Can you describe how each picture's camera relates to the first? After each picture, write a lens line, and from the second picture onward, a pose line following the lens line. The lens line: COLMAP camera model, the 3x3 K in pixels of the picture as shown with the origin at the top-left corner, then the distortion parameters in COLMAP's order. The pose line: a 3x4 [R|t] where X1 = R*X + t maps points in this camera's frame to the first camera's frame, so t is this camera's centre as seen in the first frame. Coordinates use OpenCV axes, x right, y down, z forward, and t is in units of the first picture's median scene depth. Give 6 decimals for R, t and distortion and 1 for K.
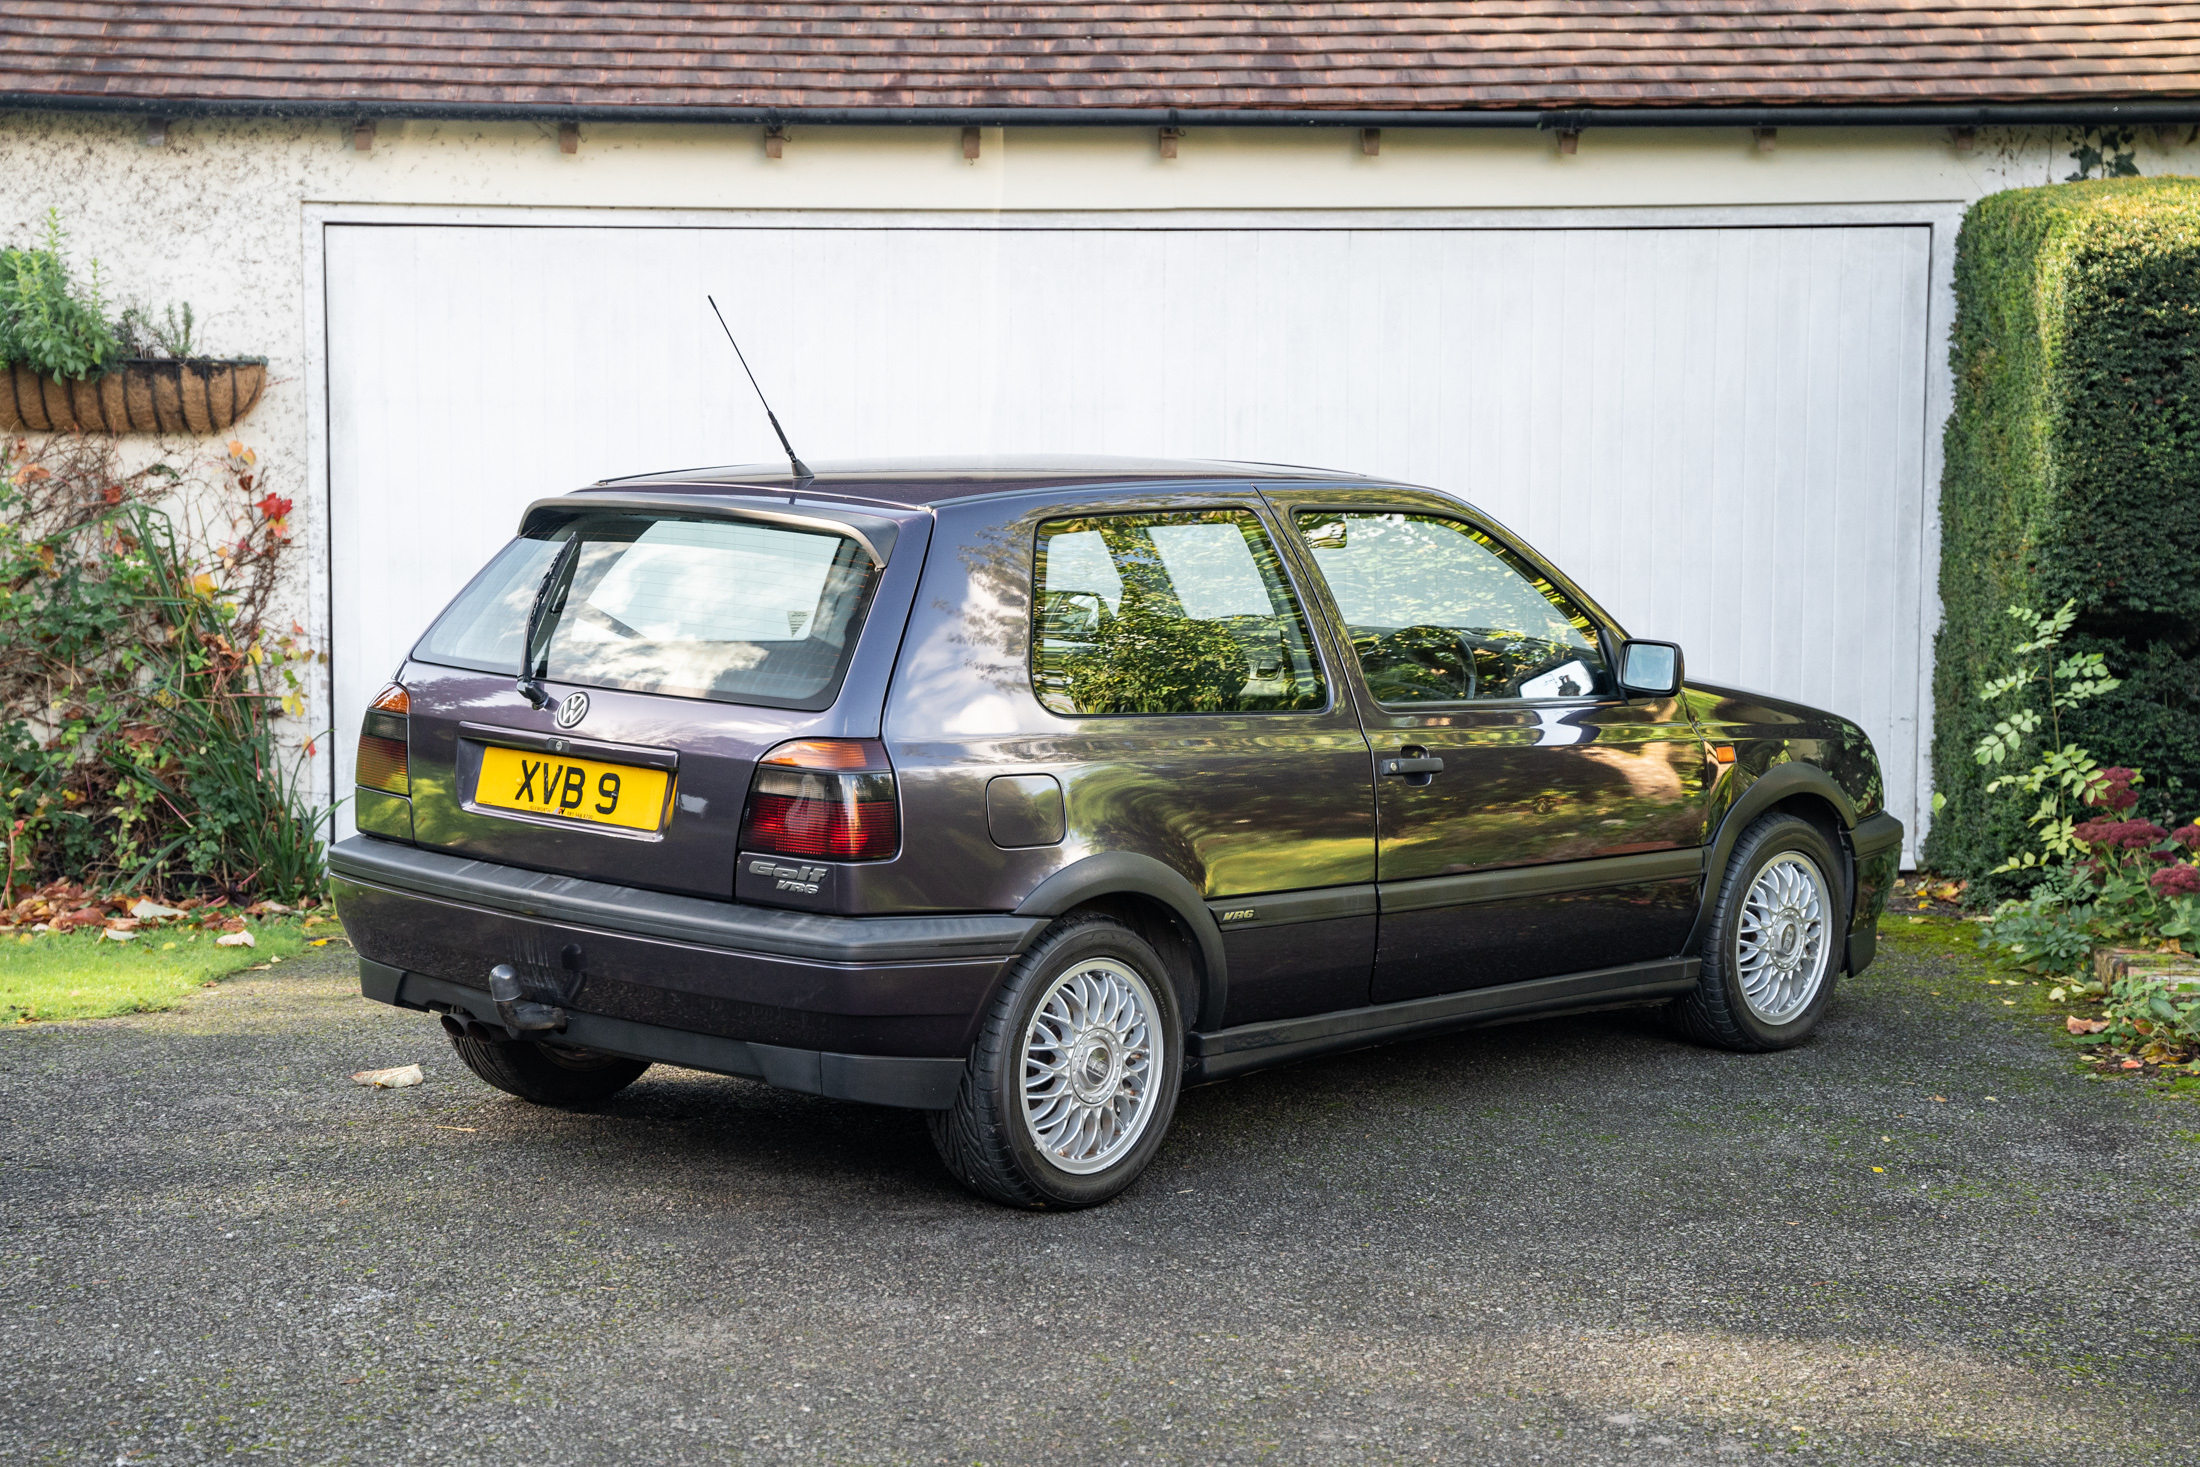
lens RADIAL K [[3835.0, 0, 1052.9], [0, 3835.0, 741.4], [0, 0, 1]] dist [0.156219, 0.408294]
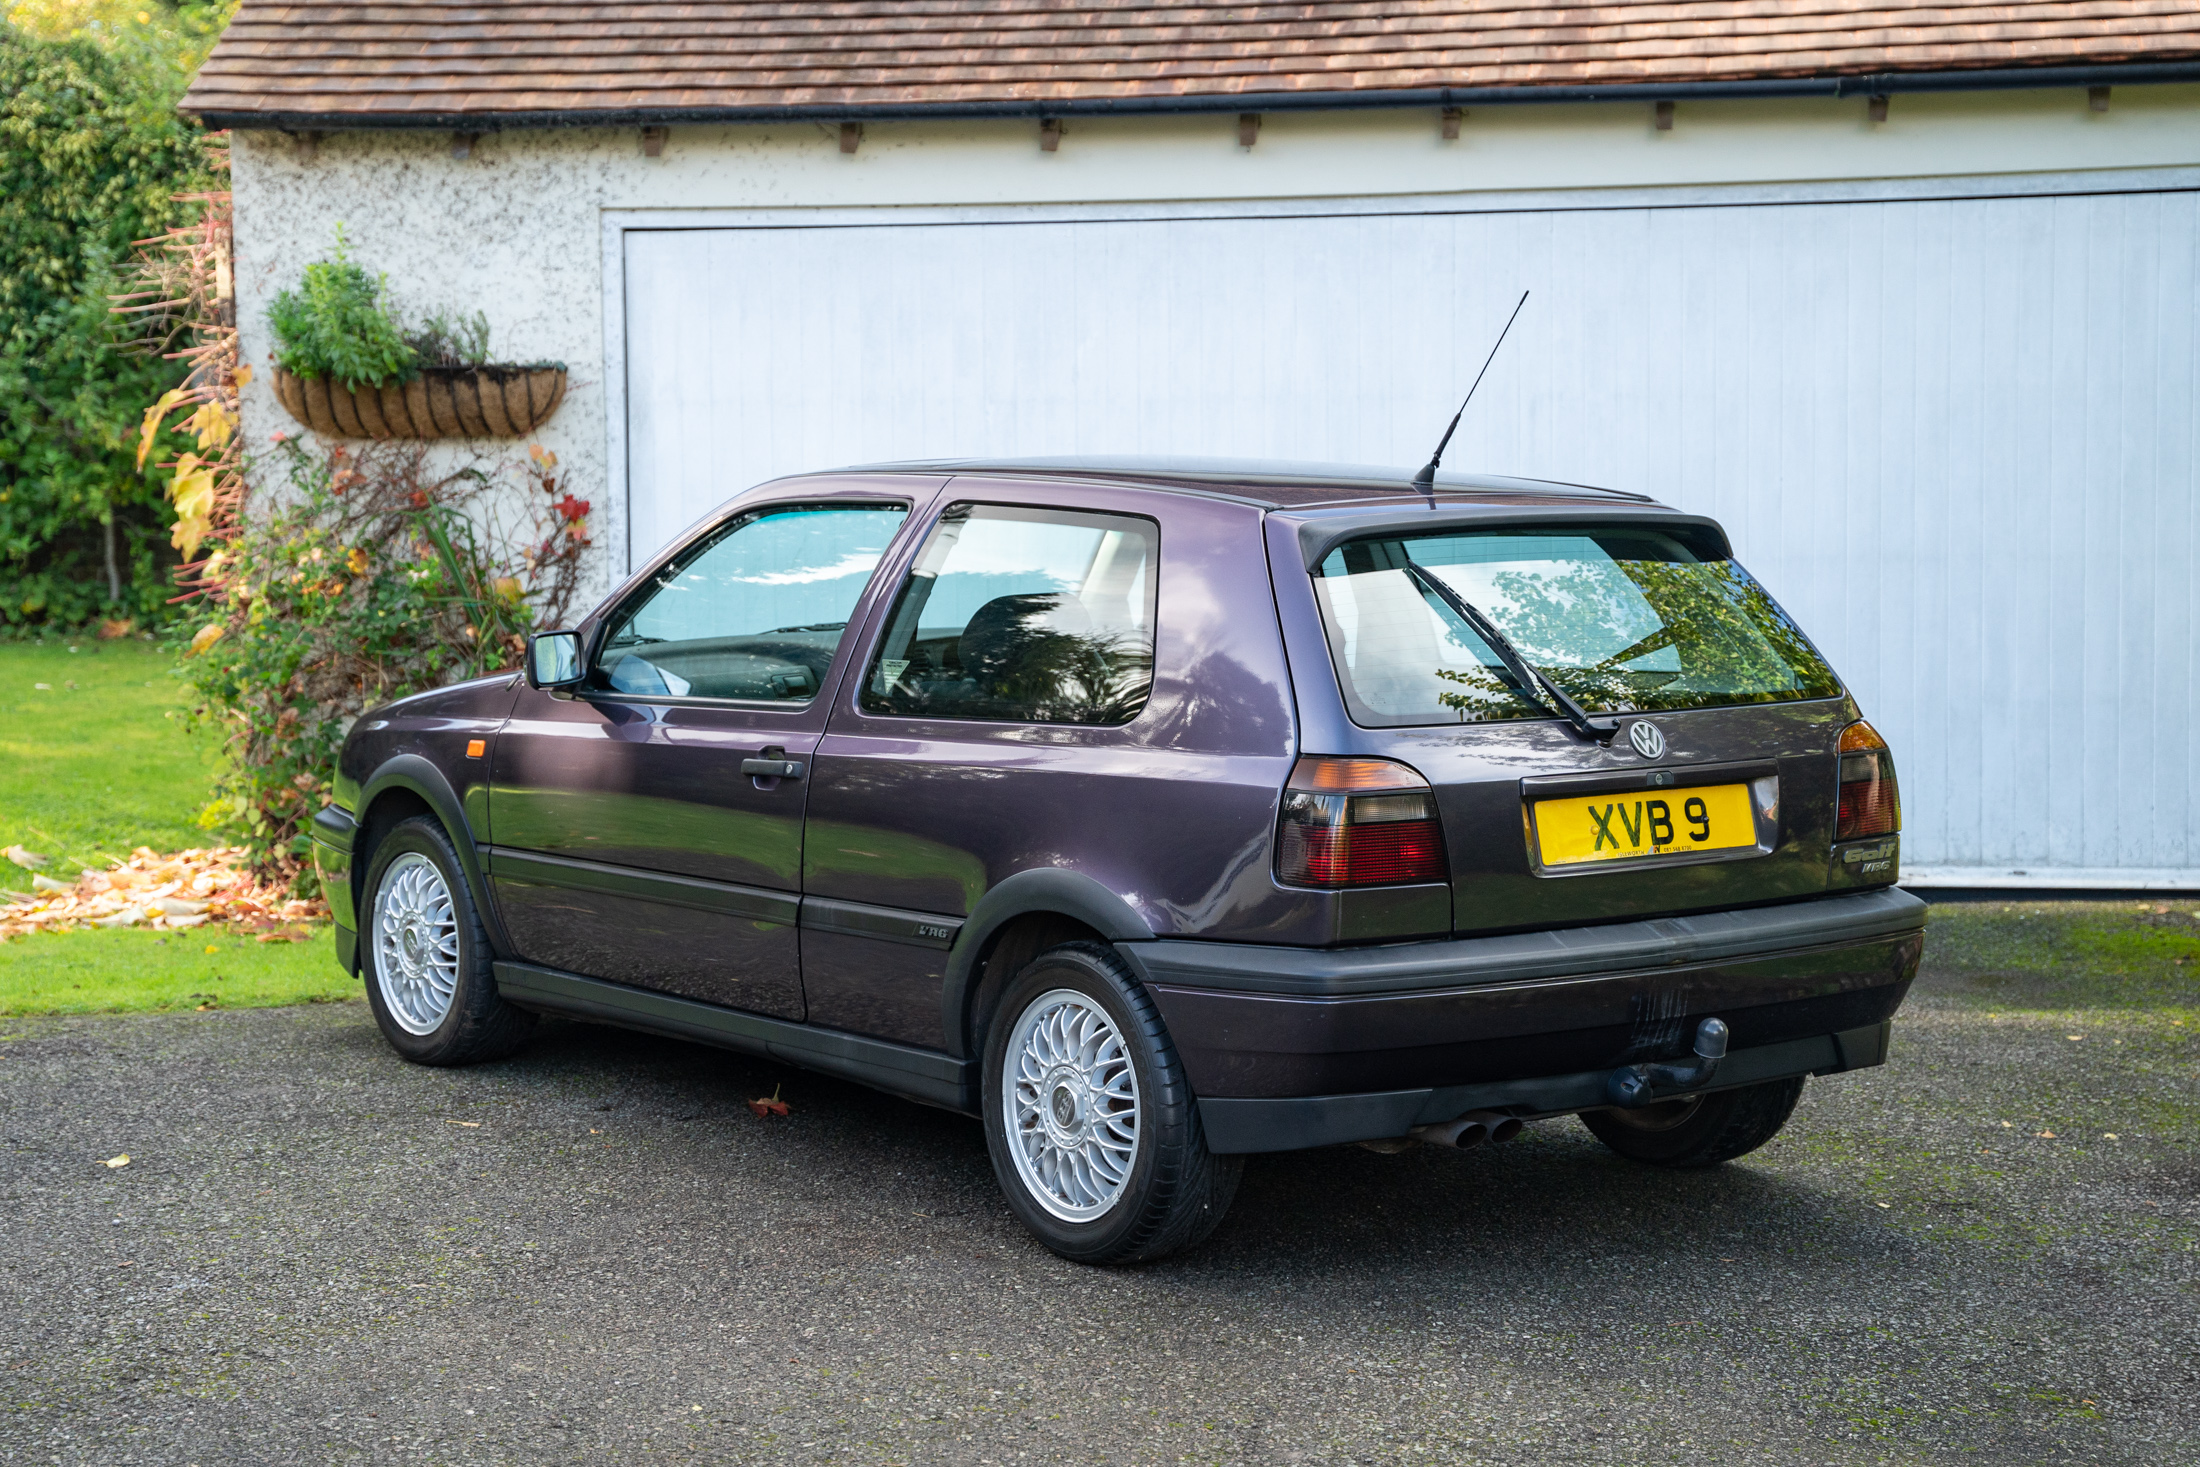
lens RADIAL K [[3955.2, 0, 1106.3], [0, 3955.2, 690.8], [0, 0, 1]] dist [0.146329, 0.282828]
pose [[0.974877, 0.002784, -0.222726, 0.169034], [-0.005844, 0.999897, -0.013080, 0.000084], [0.222666, 0.014053, 0.974793, 0.013891]]
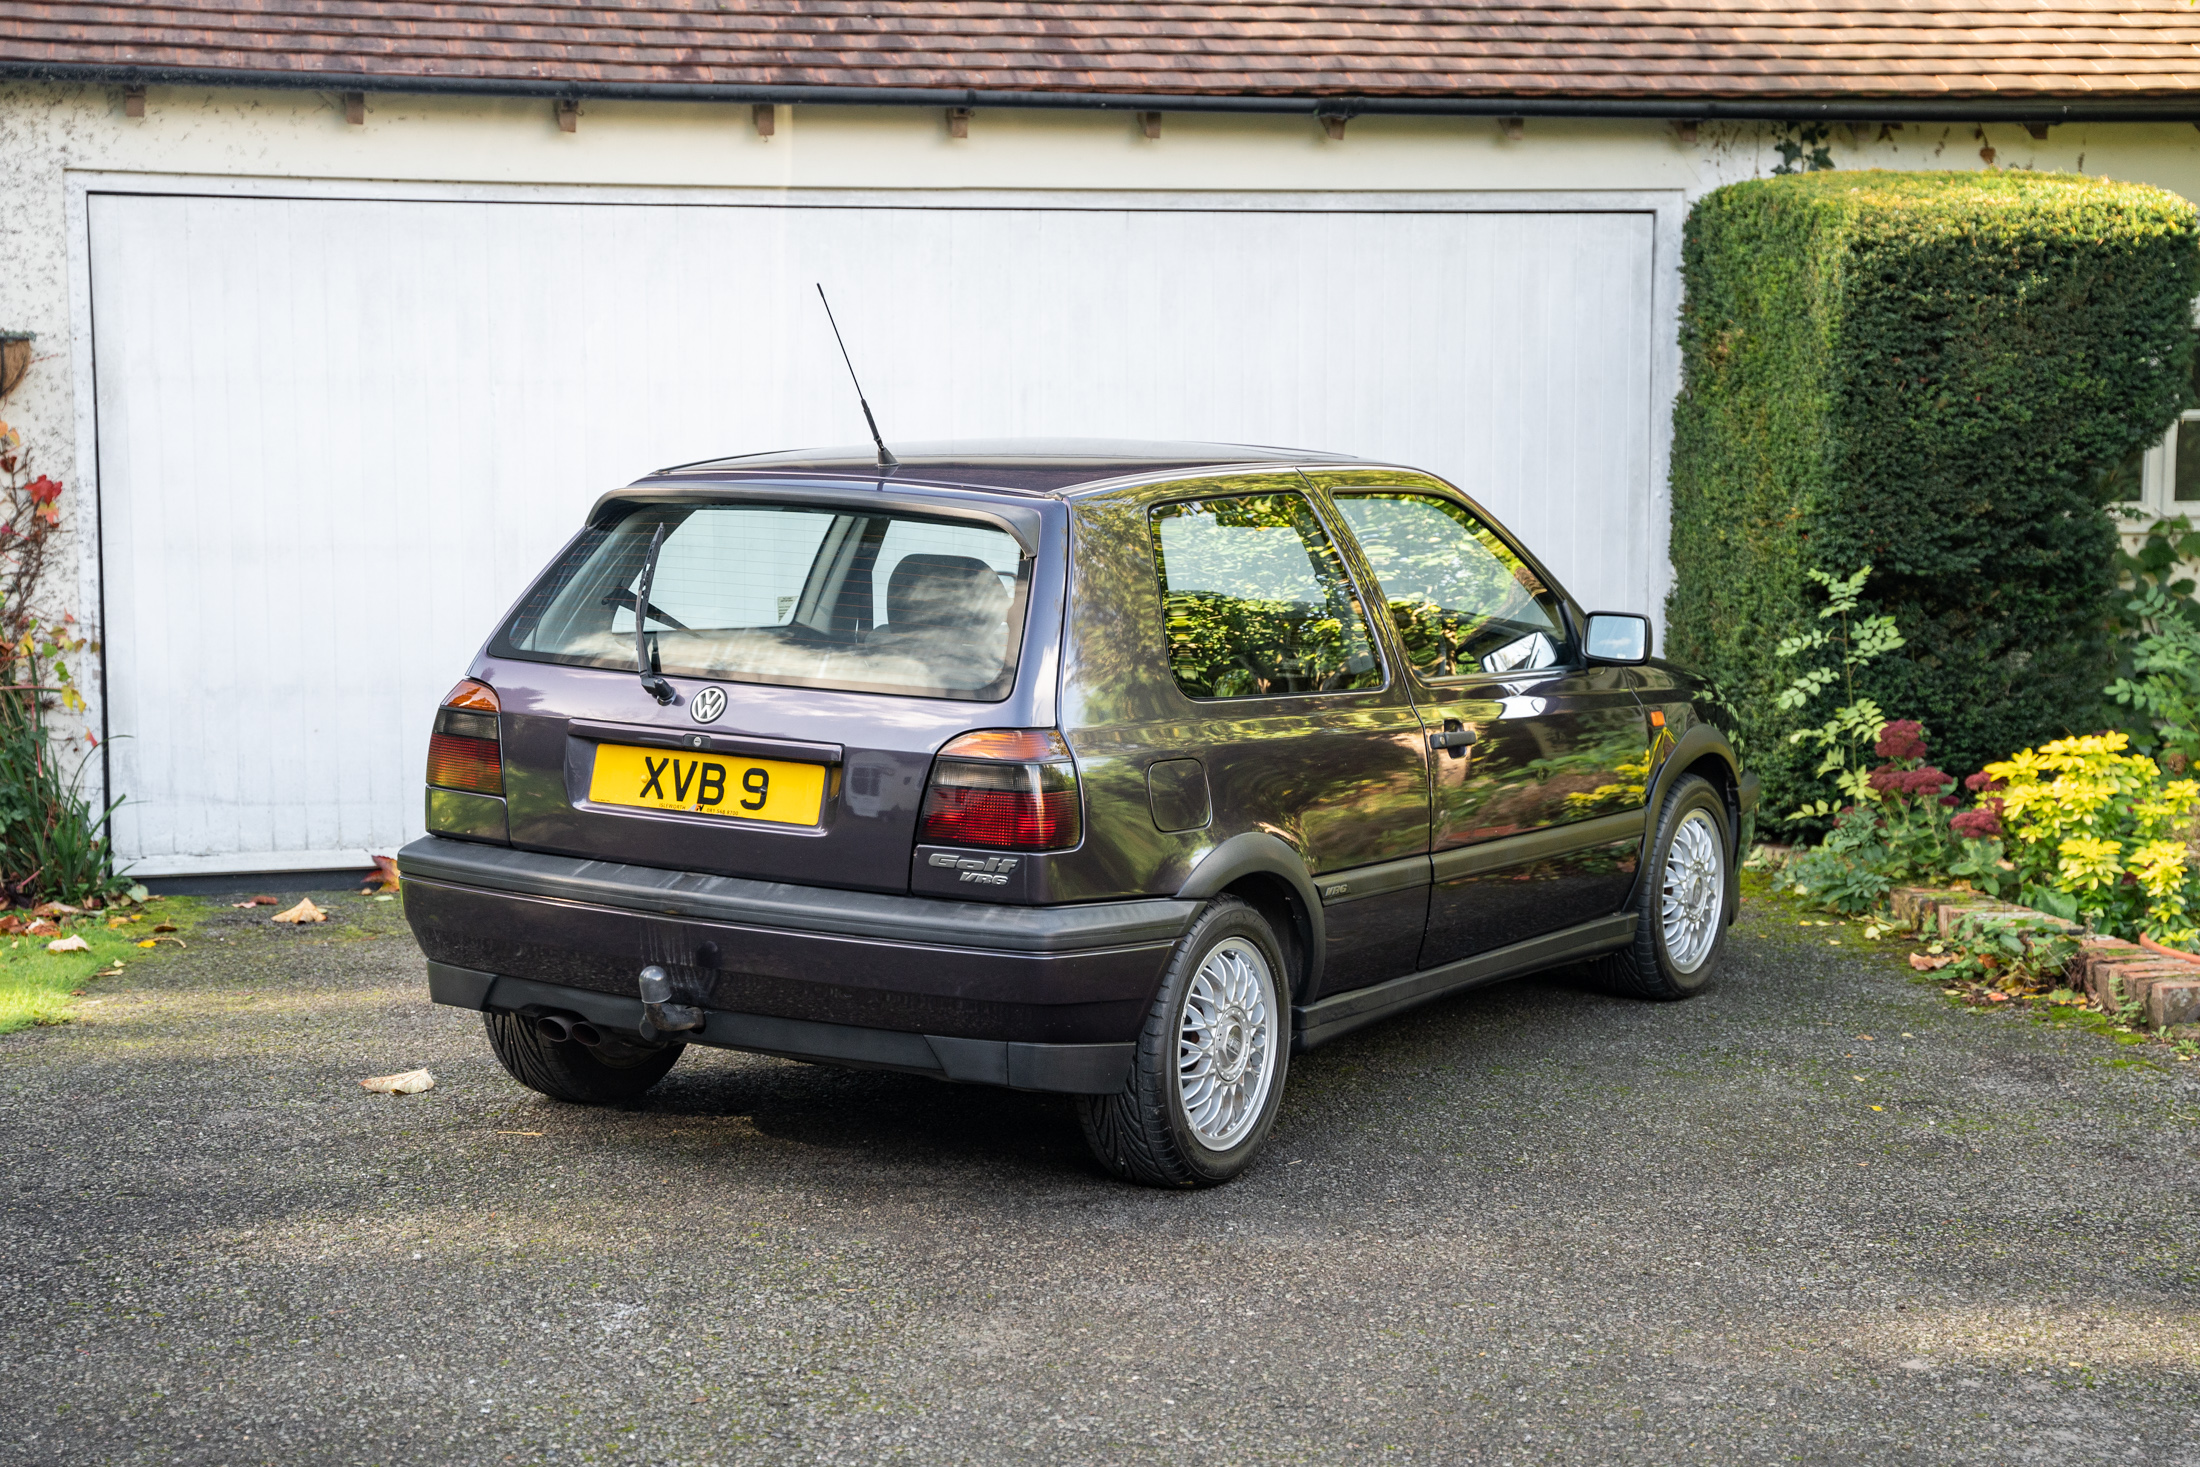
lens RADIAL K [[3742.0, 0, 1129.2], [0, 3742.0, 732.7], [0, 0, 1]] dist [0.146862, 0.424446]
pose [[0.976010, -0.023575, 0.216446, -0.144903], [0.021262, 0.999689, 0.013007, -0.007156], [-0.216685, -0.008093, 0.976208, 0.024745]]
